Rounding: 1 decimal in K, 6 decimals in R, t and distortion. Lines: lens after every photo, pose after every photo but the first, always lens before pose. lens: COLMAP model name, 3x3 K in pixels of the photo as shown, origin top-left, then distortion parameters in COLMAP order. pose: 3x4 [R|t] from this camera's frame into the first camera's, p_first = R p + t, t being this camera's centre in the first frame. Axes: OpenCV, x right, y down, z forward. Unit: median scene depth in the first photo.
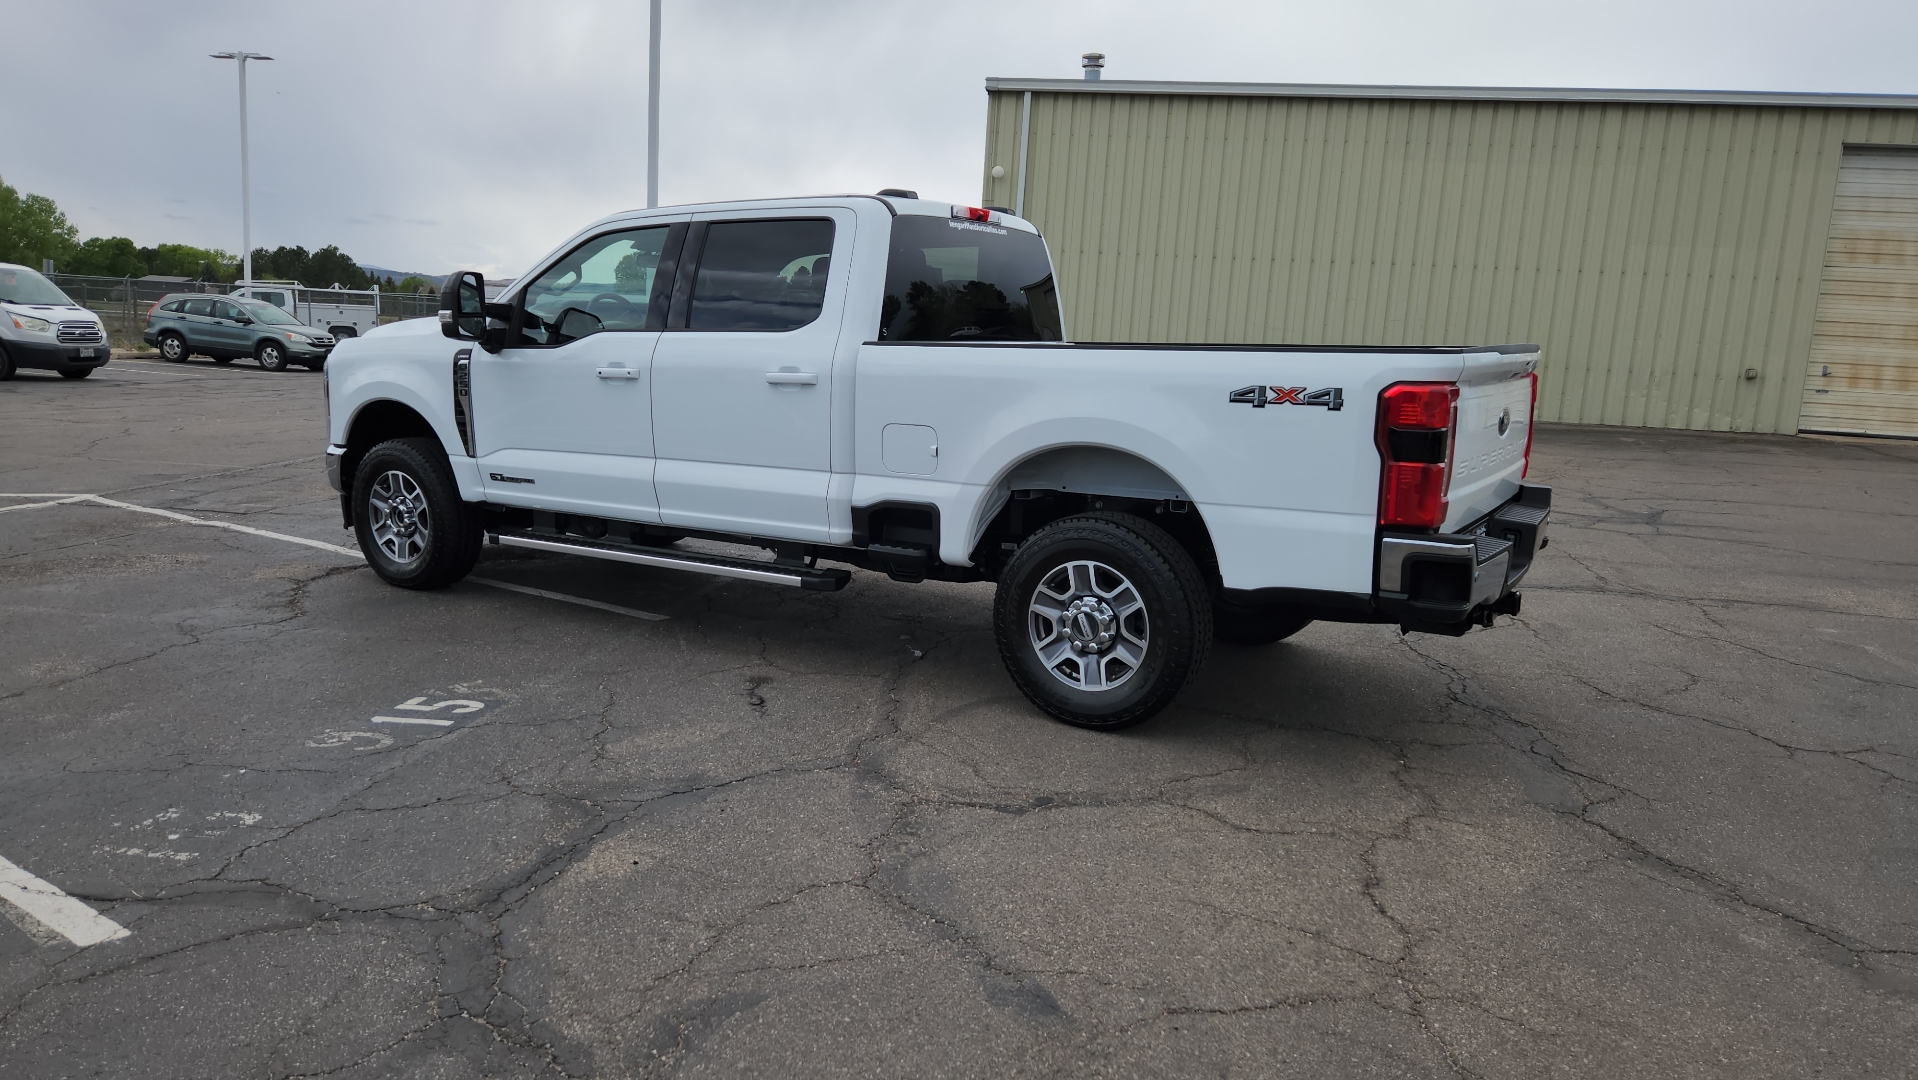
lens RADIAL K [[1273.4, 0, 925.5], [0, 1273.4, 548.5], [0, 0, 1]] dist [0.070218, -0.052116]
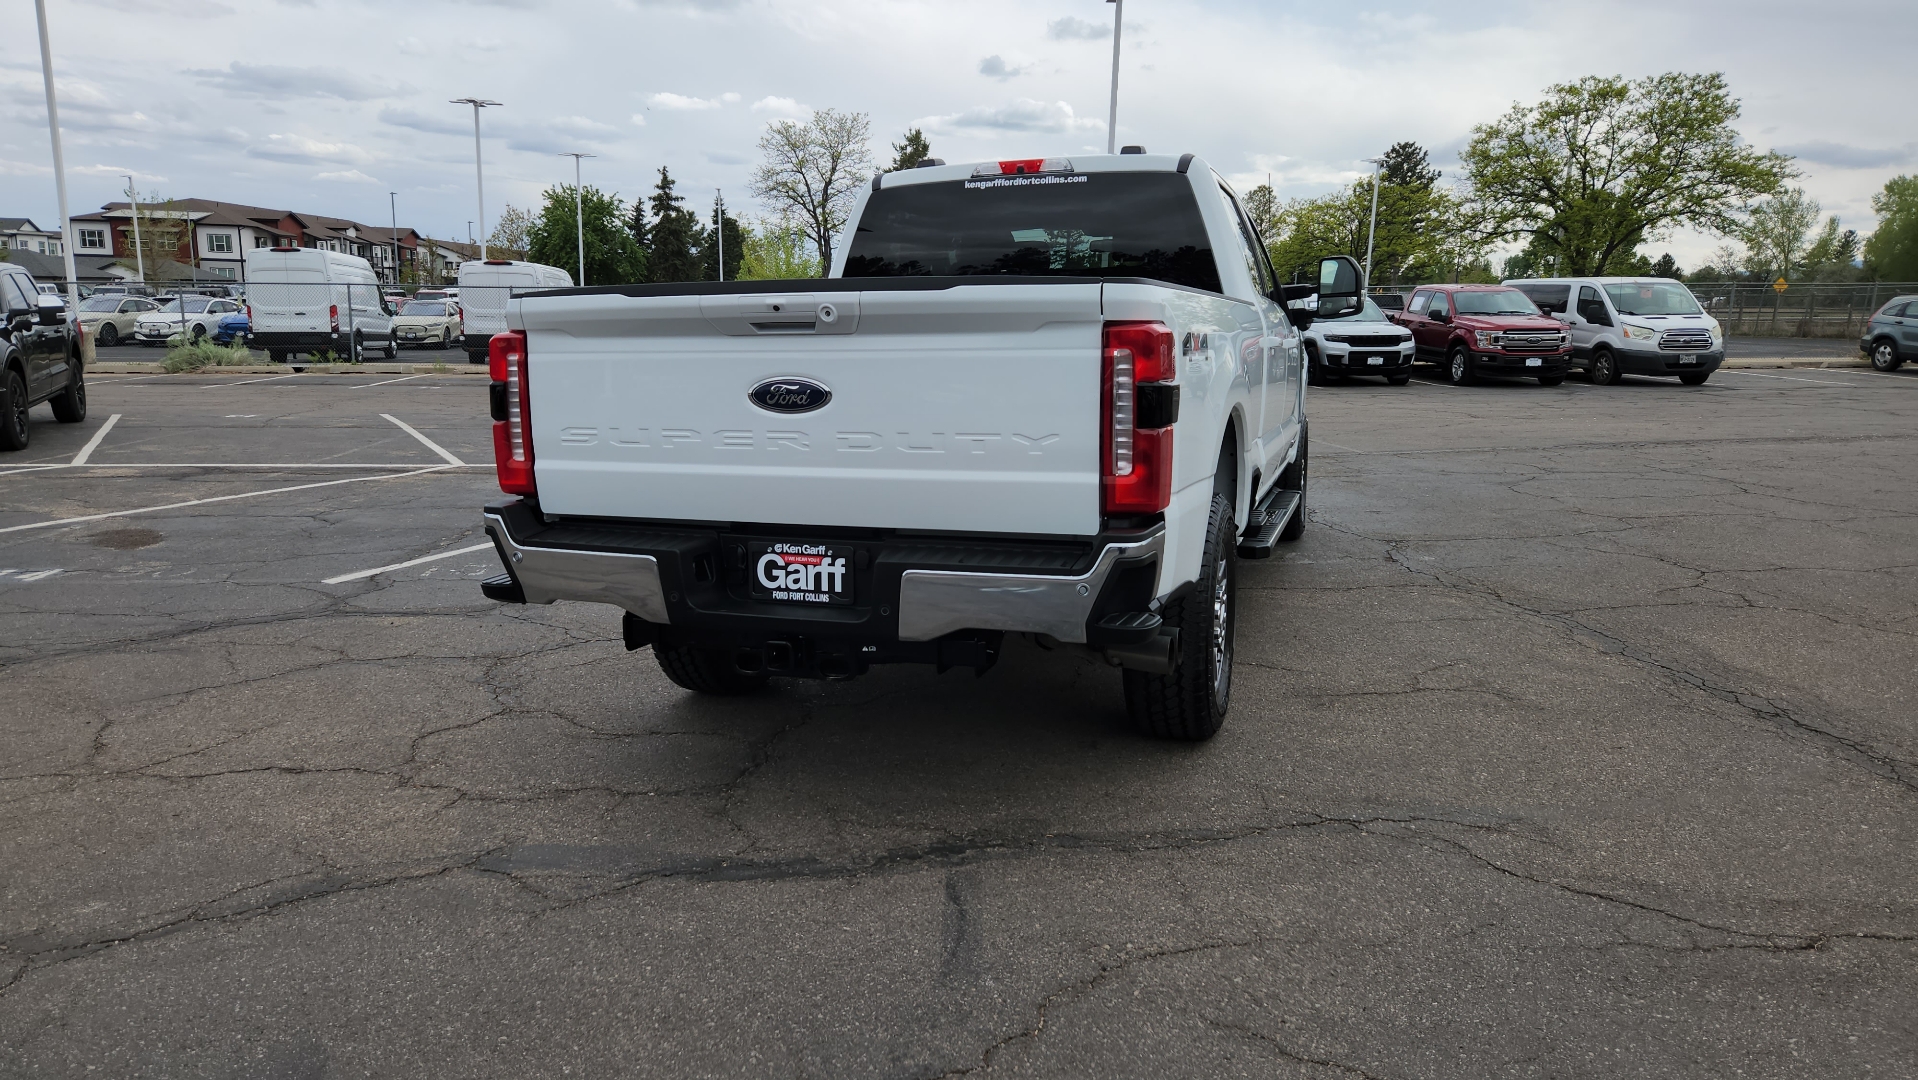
lens RADIAL K [[1279.8, 0, 922.0], [0, 1279.8, 542.6], [0, 0, 1]] dist [0.075439, -0.062723]
pose [[0.228131, 0.132975, -0.964507, 1.047072], [-0.150567, 0.983531, 0.099985, -0.090734], [0.961918, 0.122413, 0.244396, 0.831737]]
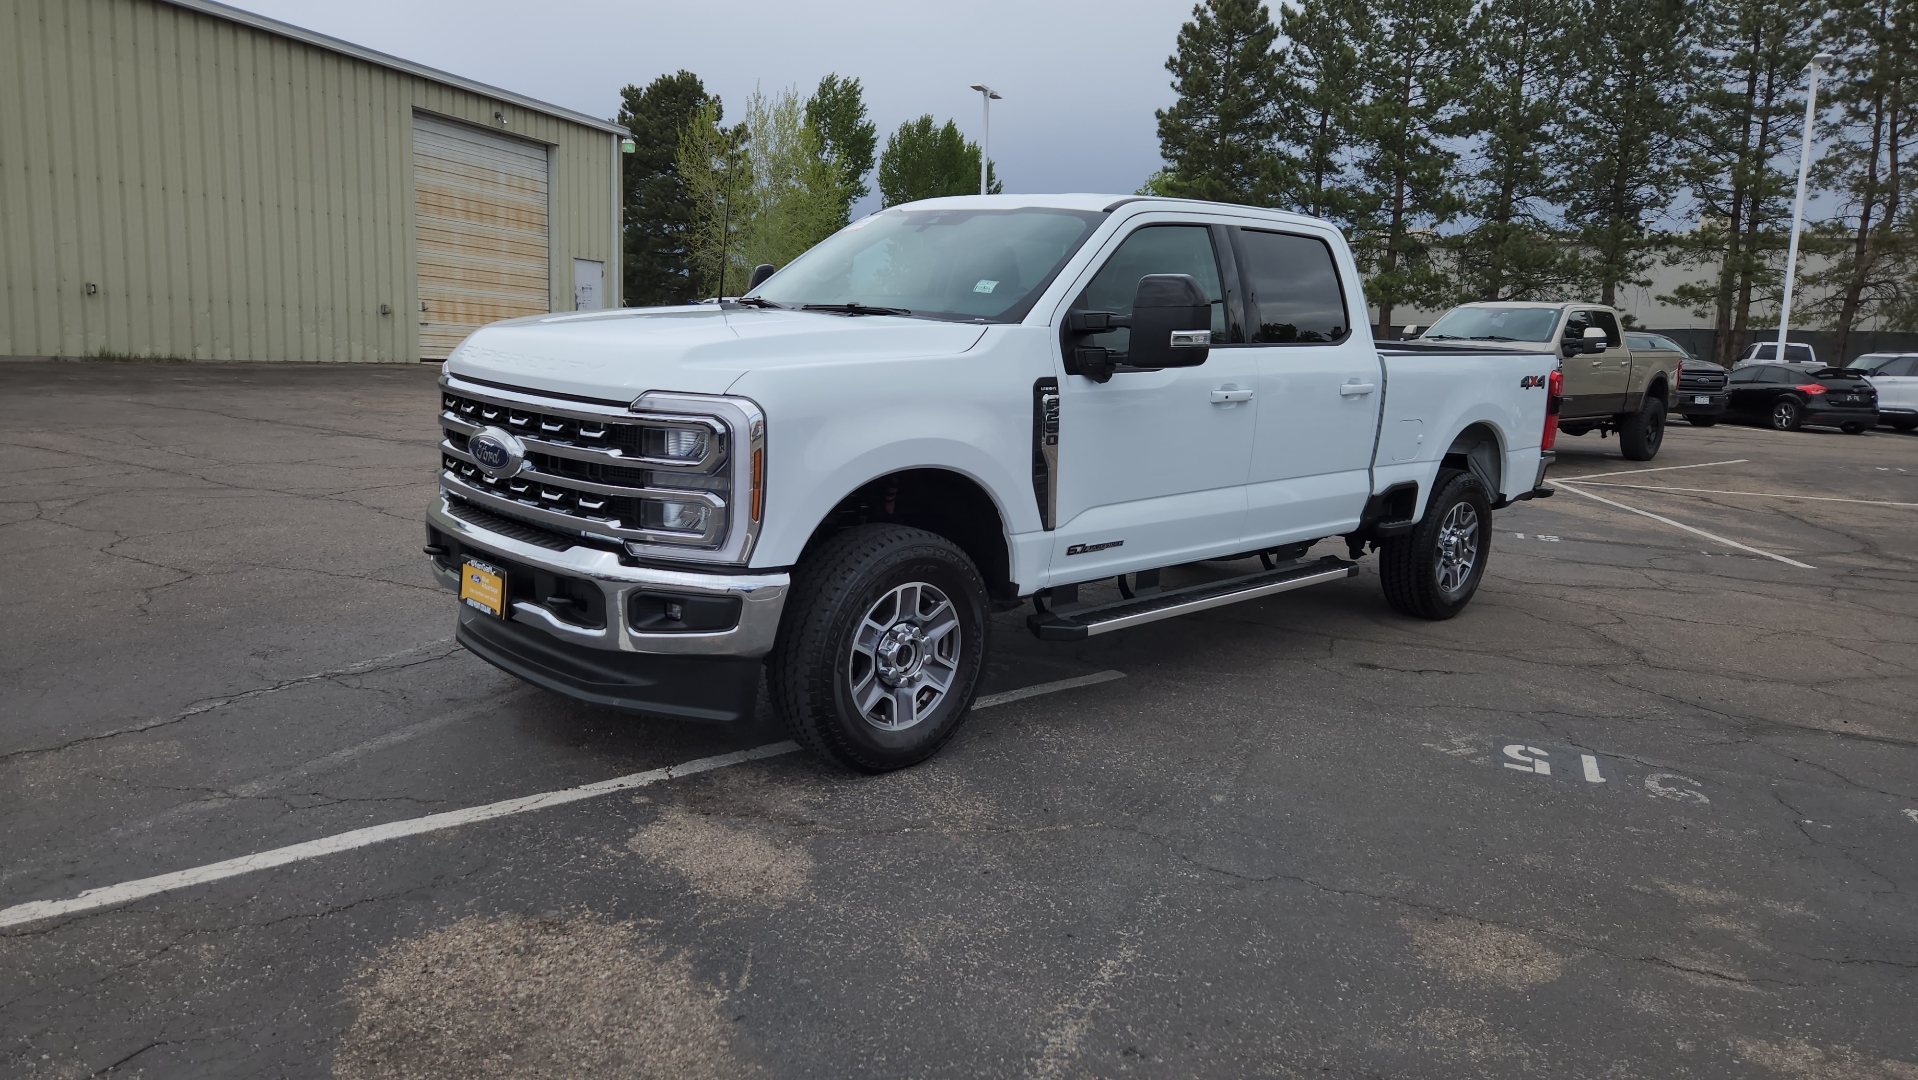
lens RADIAL K [[1287.3, 0, 926.4], [0, 1287.3, 554.8], [0, 0, 1]] dist [0.070704, -0.050497]
pose [[0.236563, -0.192901, 0.952275, -1.287476], [0.121489, 0.978274, 0.167987, -0.227848], [-0.963991, 0.075952, 0.254859, 1.094884]]
